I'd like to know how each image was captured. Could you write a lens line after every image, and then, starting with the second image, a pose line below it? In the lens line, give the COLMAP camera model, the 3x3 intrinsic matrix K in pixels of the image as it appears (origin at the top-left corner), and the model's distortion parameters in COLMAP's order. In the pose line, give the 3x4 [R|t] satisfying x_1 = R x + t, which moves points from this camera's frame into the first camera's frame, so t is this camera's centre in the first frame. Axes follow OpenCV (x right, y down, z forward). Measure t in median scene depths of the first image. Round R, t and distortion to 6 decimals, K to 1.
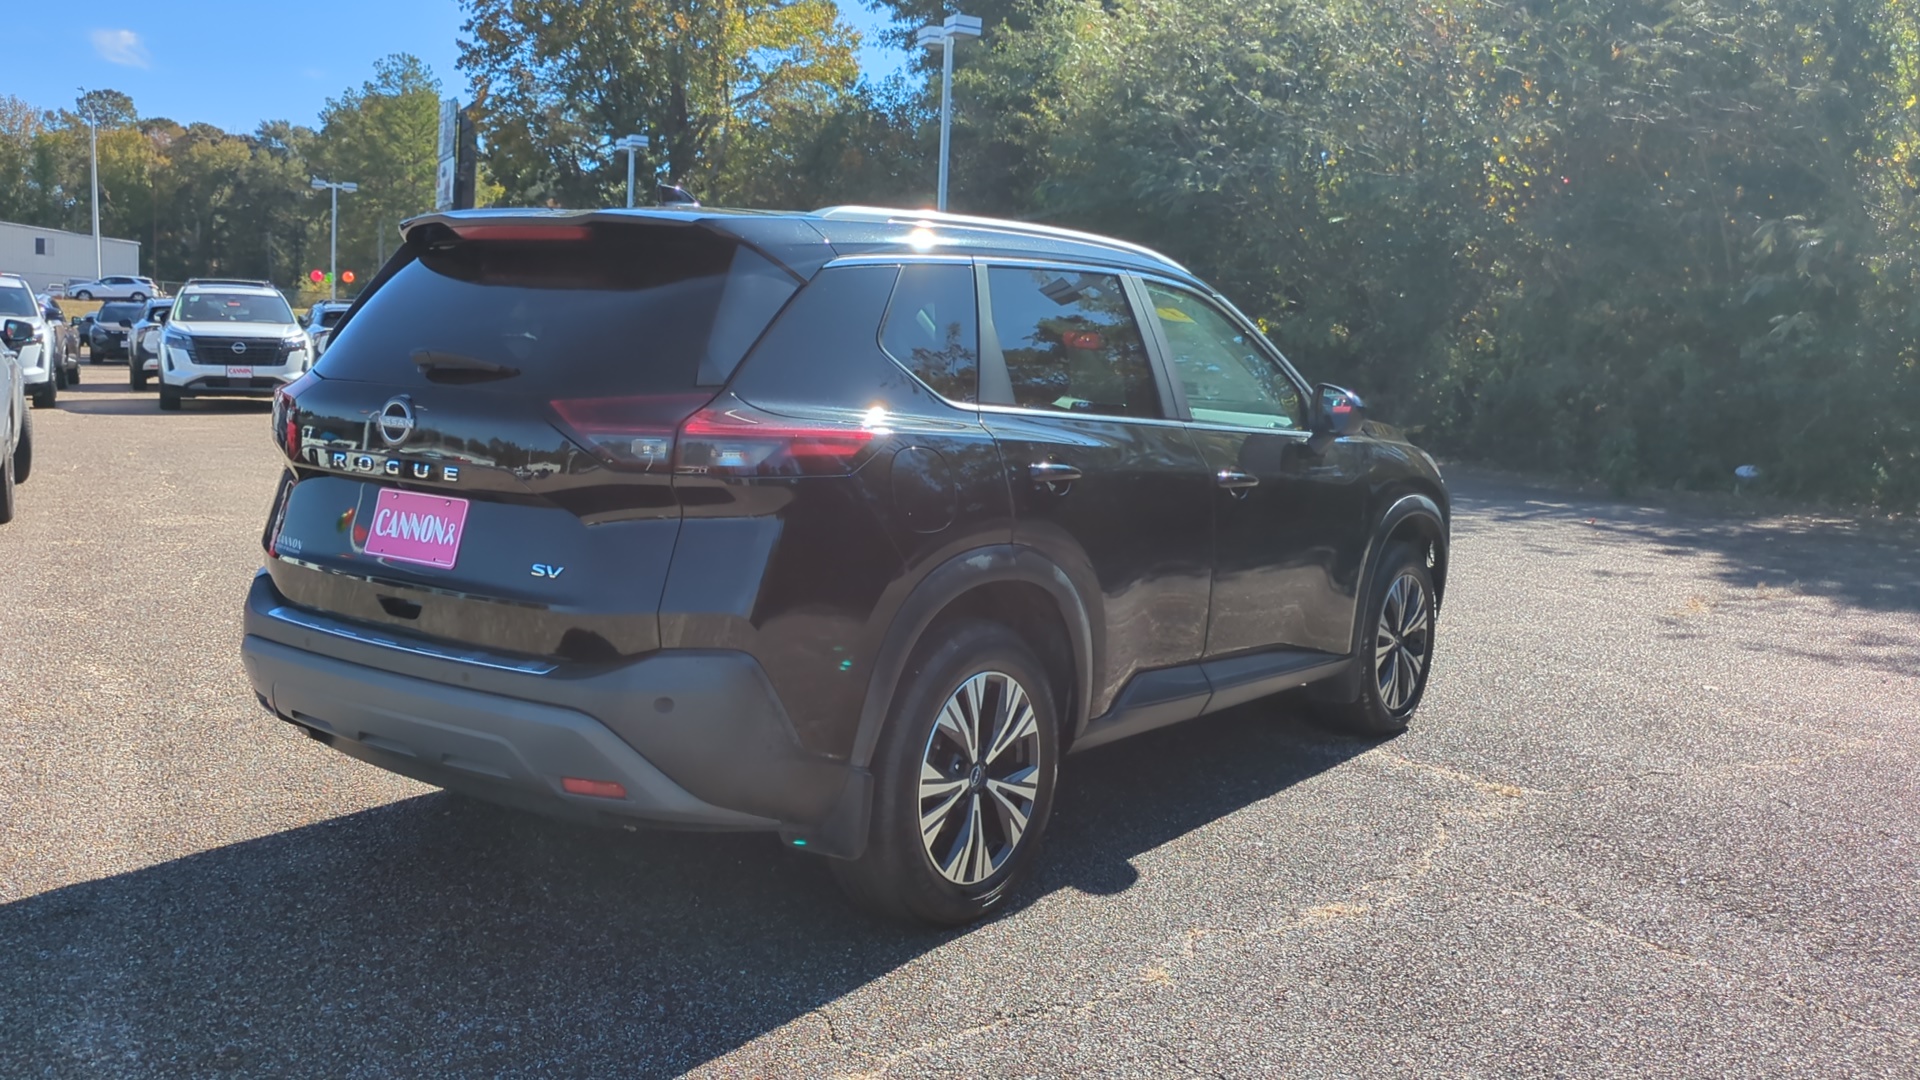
lens RADIAL K [[1682.5, 0, 959.7], [0, 1682.5, 544.4], [0, 0, 1]] dist [0.046039, -0.049685]
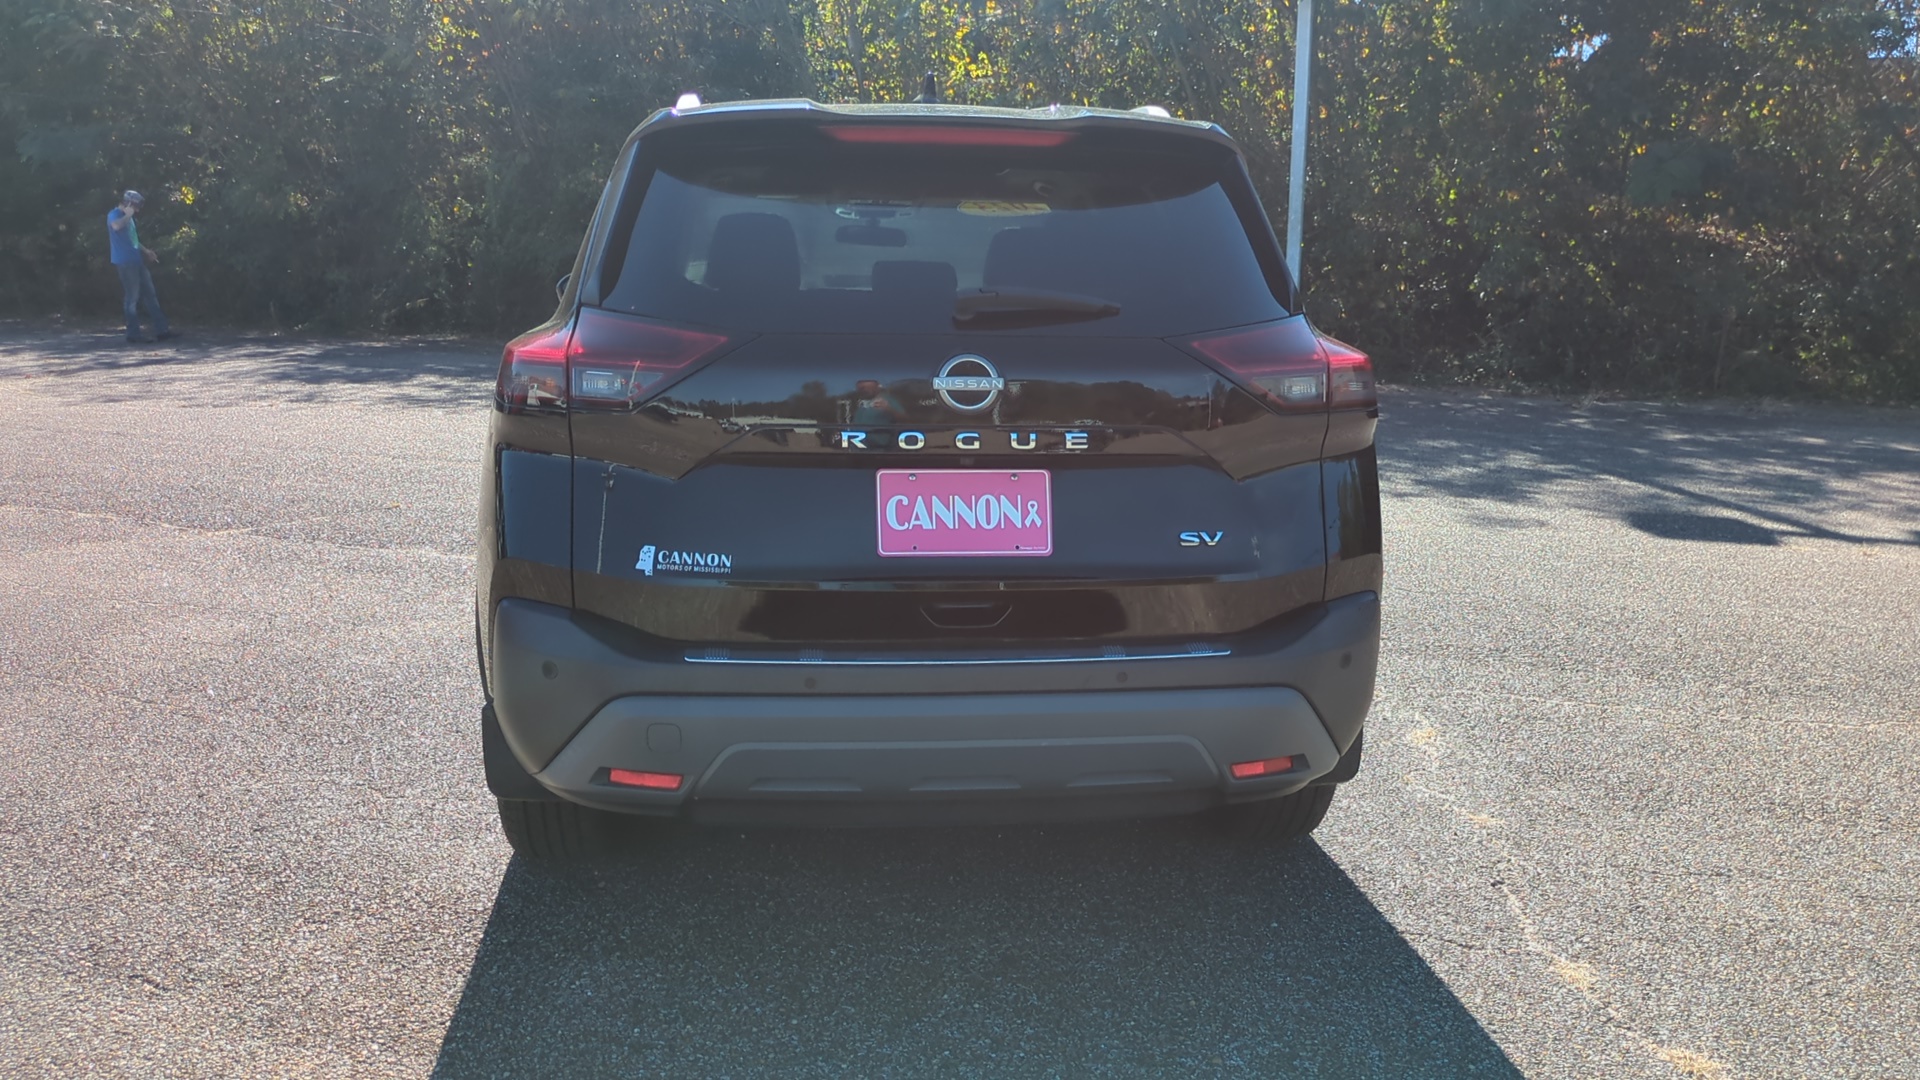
lens RADIAL K [[1682.5, 0, 957.6], [0, 1682.5, 540.4], [0, 0, 1]] dist [0.046039, -0.049685]
pose [[0.744060, -0.147423, 0.651645, -0.858983], [0.095651, 0.988809, 0.114485, -0.089946], [-0.661231, -0.022853, 0.749834, 0.407970]]
